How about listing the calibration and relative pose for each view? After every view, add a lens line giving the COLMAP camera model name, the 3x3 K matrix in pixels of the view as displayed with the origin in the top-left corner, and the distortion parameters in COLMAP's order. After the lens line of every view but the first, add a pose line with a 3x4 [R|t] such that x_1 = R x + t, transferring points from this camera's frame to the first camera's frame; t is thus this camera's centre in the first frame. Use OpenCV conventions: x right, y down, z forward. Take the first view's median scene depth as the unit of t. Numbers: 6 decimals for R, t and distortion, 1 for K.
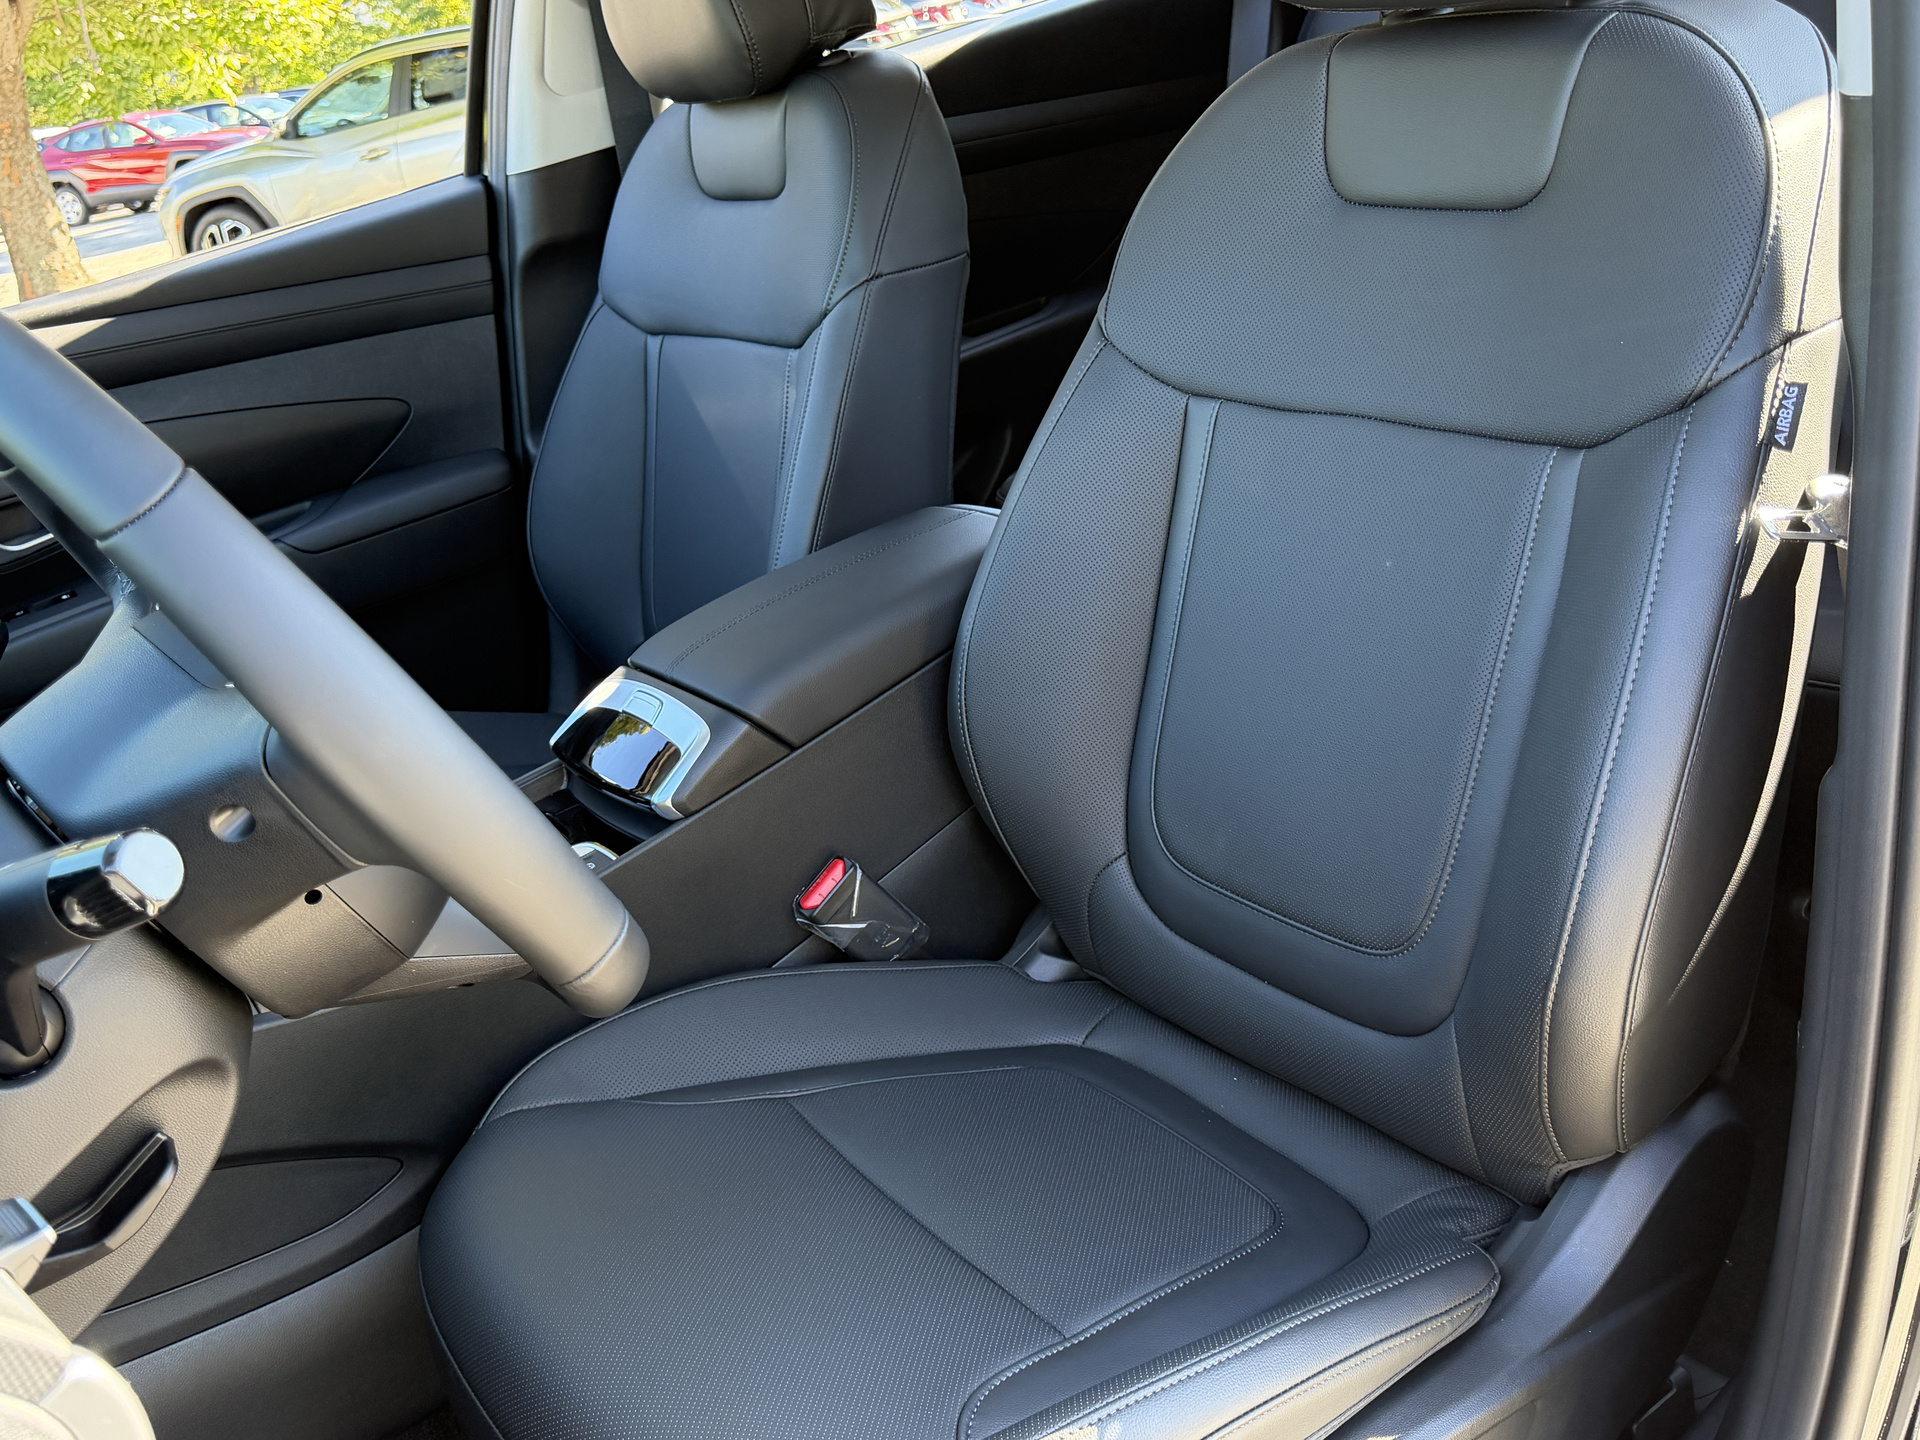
lens RADIAL K [[1757.7, 0, 985.7], [0, 1757.7, 725.7], [0, 0, 1]] dist [0.088273, -0.161003]
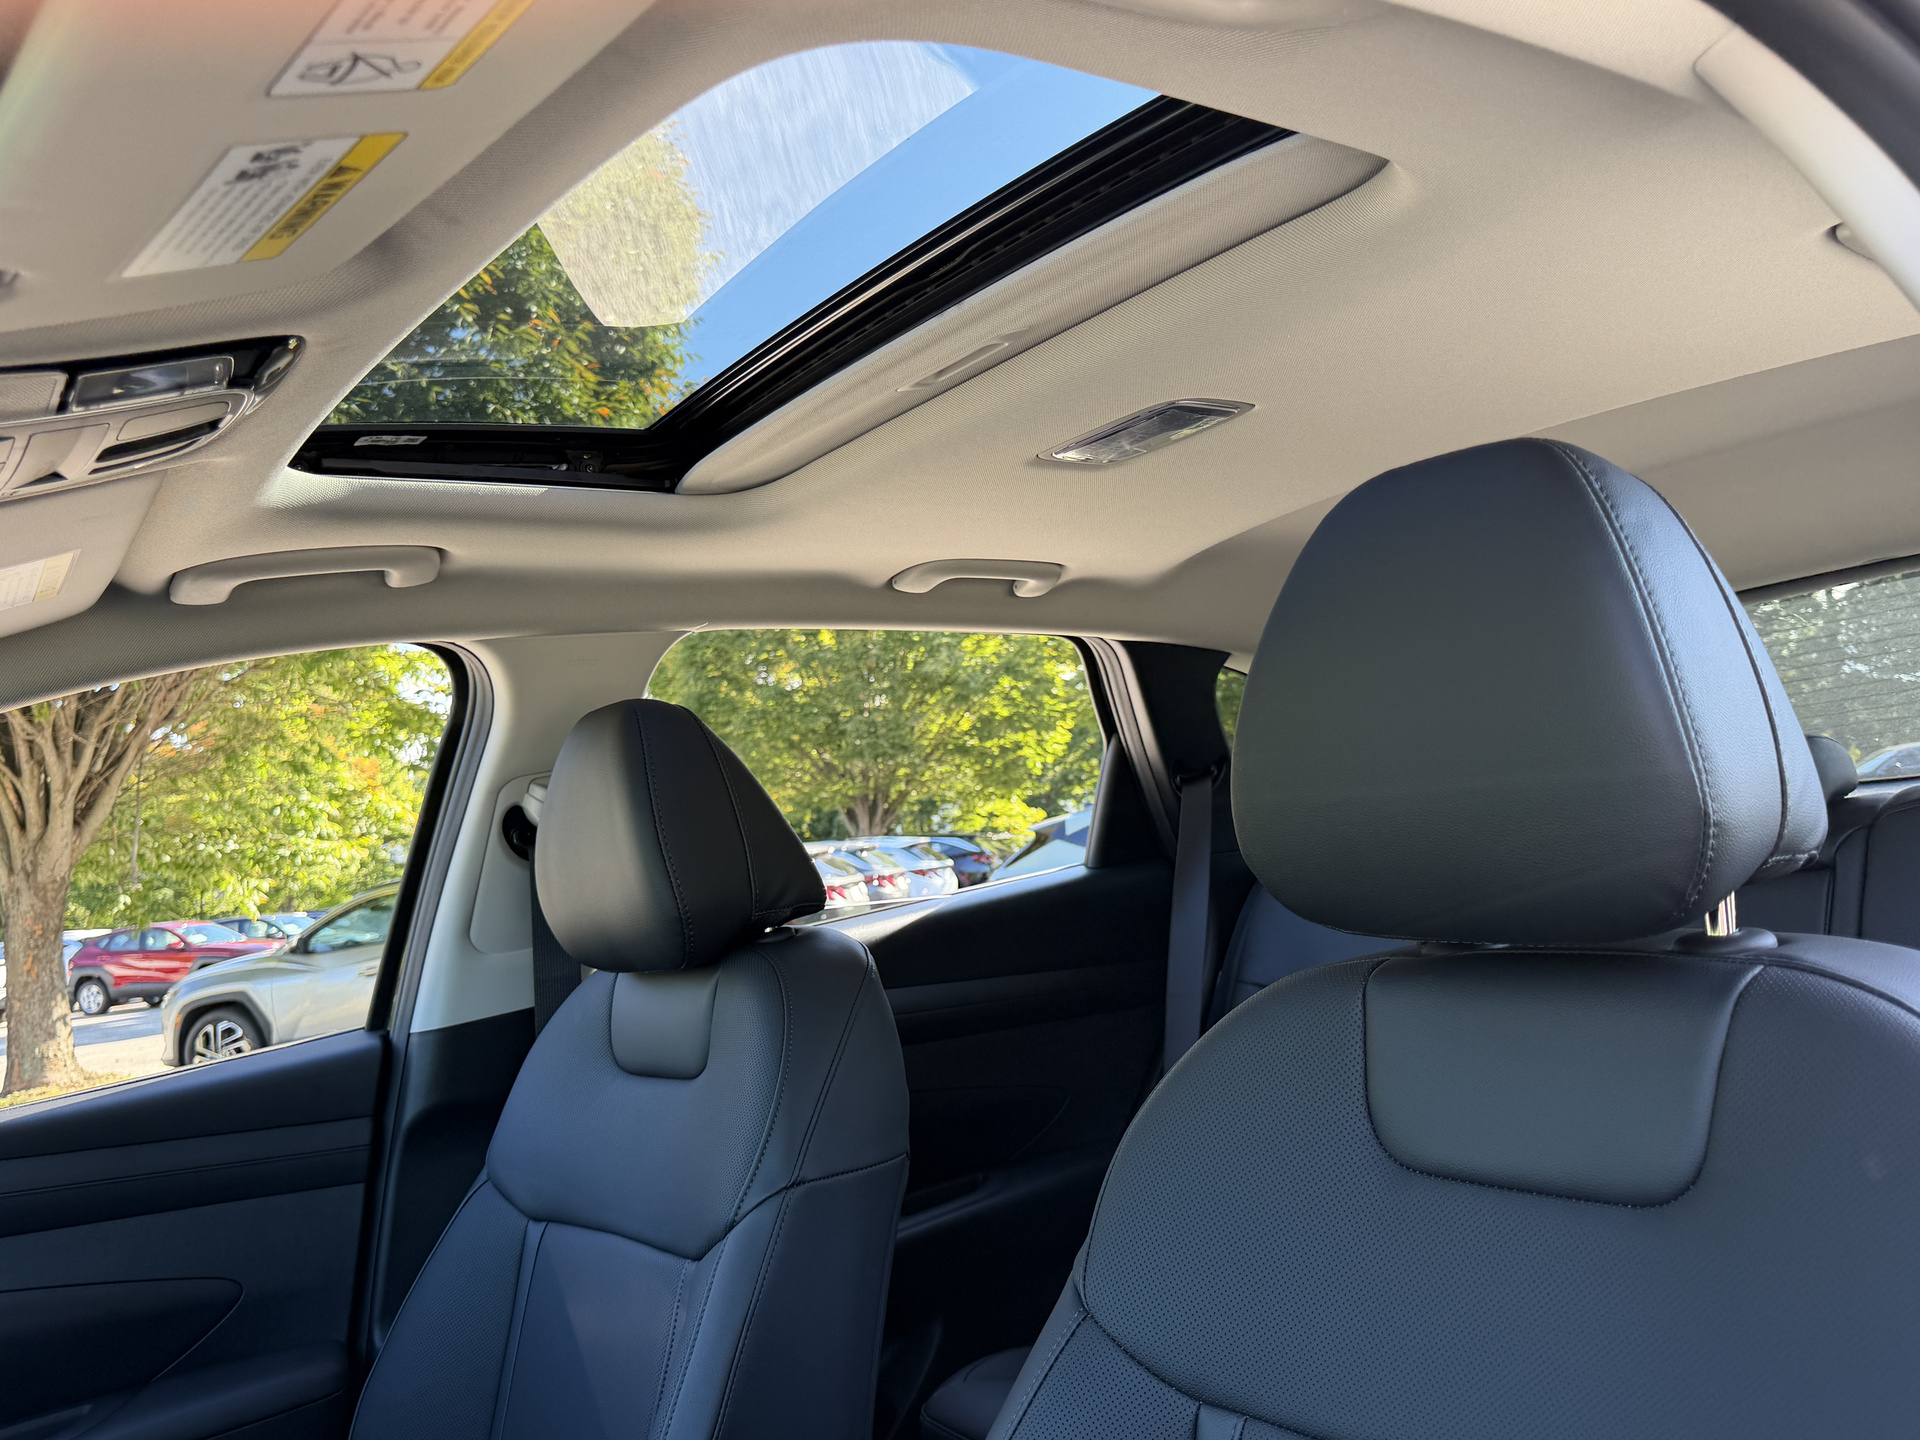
lens RADIAL K [[1577.1, 0, 971.4], [0, 1577.1, 745.4], [0, 0, 1]] dist [0.158123, -0.333051]
pose [[0.997978, 0.058591, 0.024646, -0.007422], [-0.041212, 0.891632, -0.450881, -0.075417], [-0.048393, 0.448954, 0.892244, 0.166585]]
